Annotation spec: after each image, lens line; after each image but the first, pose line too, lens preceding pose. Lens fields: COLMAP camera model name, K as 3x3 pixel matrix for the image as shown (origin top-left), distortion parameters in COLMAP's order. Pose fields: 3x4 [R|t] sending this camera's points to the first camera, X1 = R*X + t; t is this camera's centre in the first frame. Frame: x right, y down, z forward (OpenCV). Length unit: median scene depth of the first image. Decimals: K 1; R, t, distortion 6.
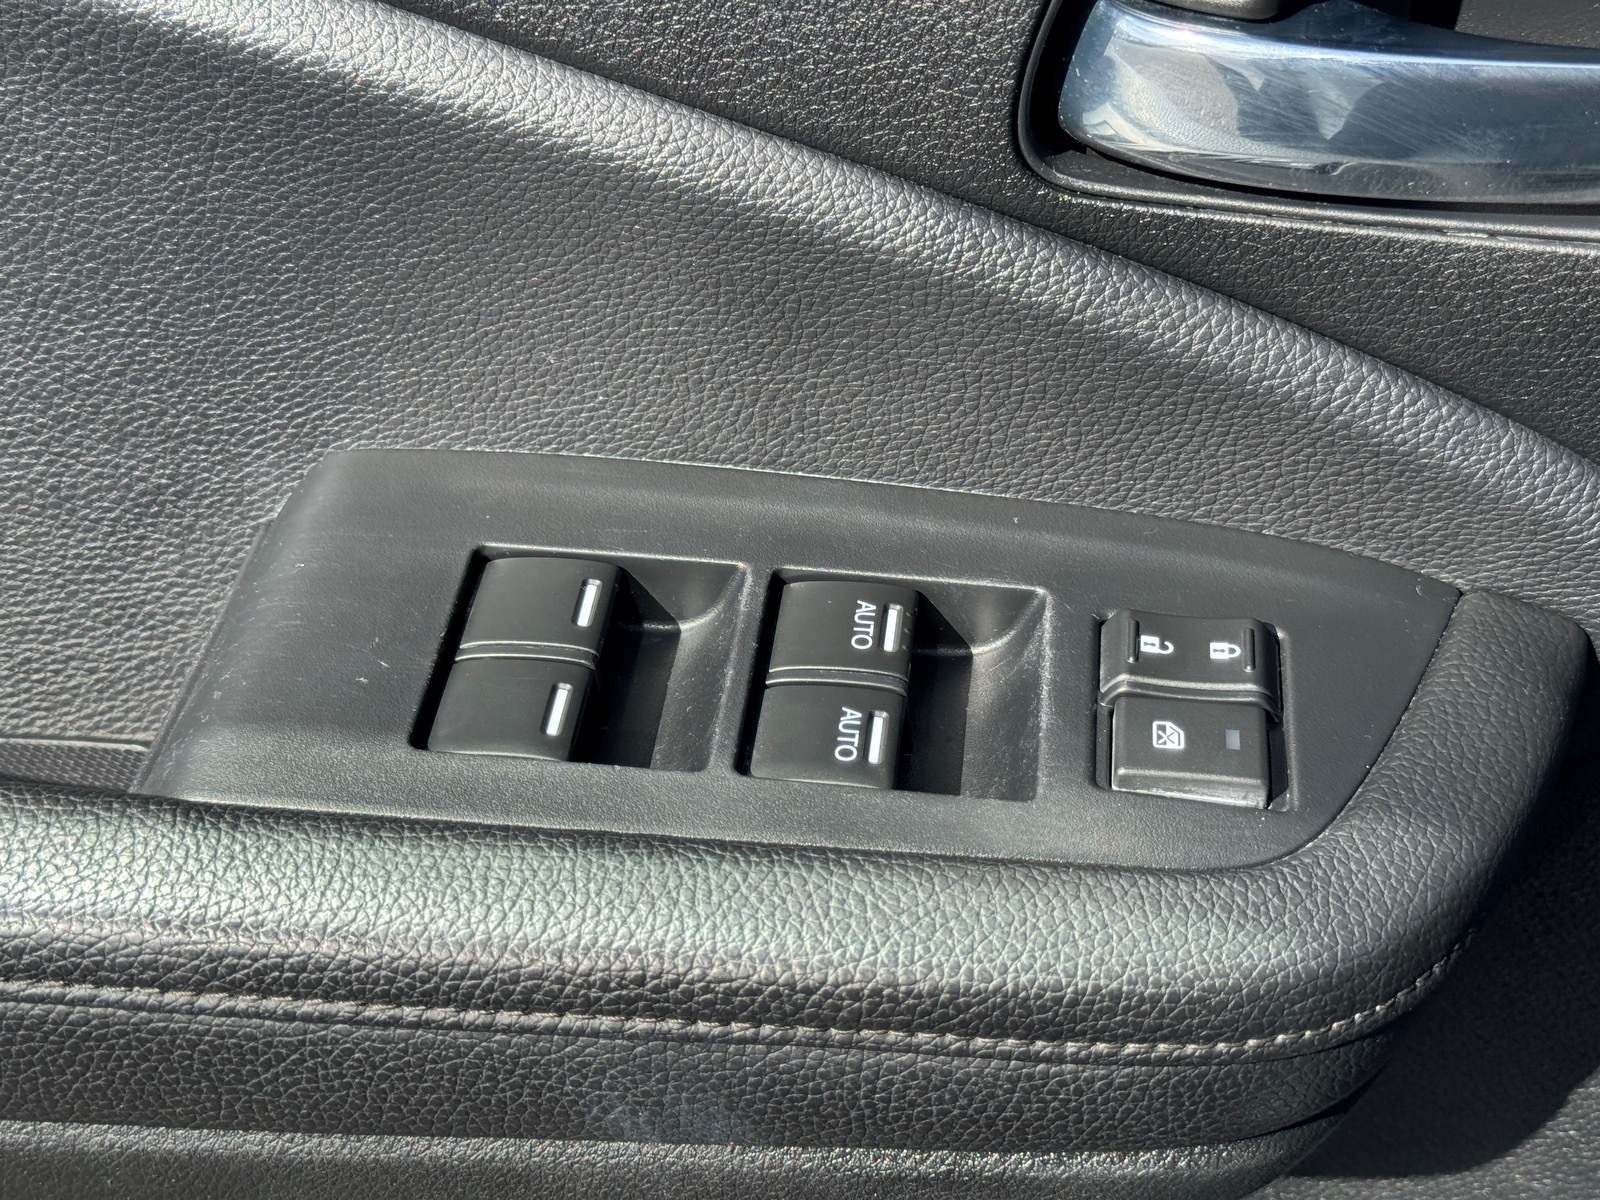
lens RADIAL K [[2293.8, 0, 797.7], [0, 2293.8, 596.8], [0, 0, 1]] dist [0.128201, 0.000000]
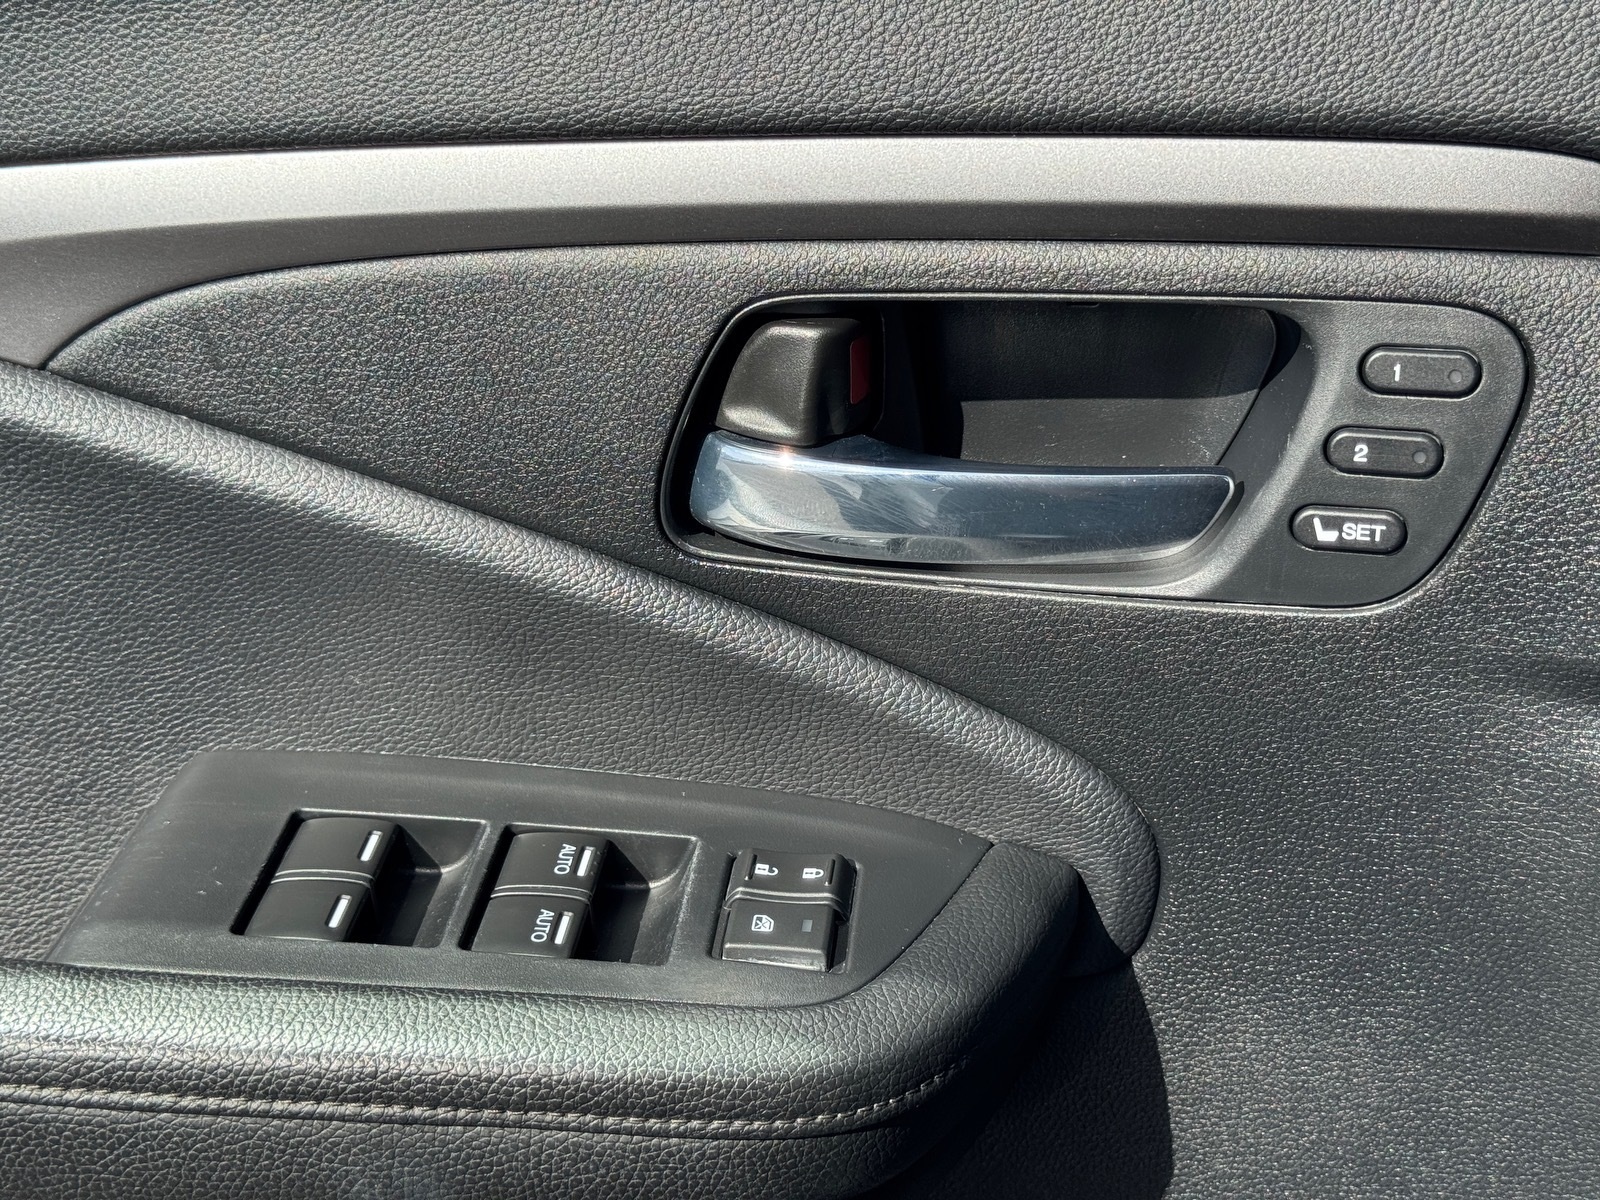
lens RADIAL K [[2293.8, 0, 799.5], [0, 2293.8, 605.8], [0, 0, 1]] dist [0.128201, 0.000000]
pose [[0.999908, 0.004198, 0.012864, 0.163775], [-0.001300, 0.976064, -0.217479, 0.178310], [-0.013469, 0.217443, 0.975980, -0.446751]]
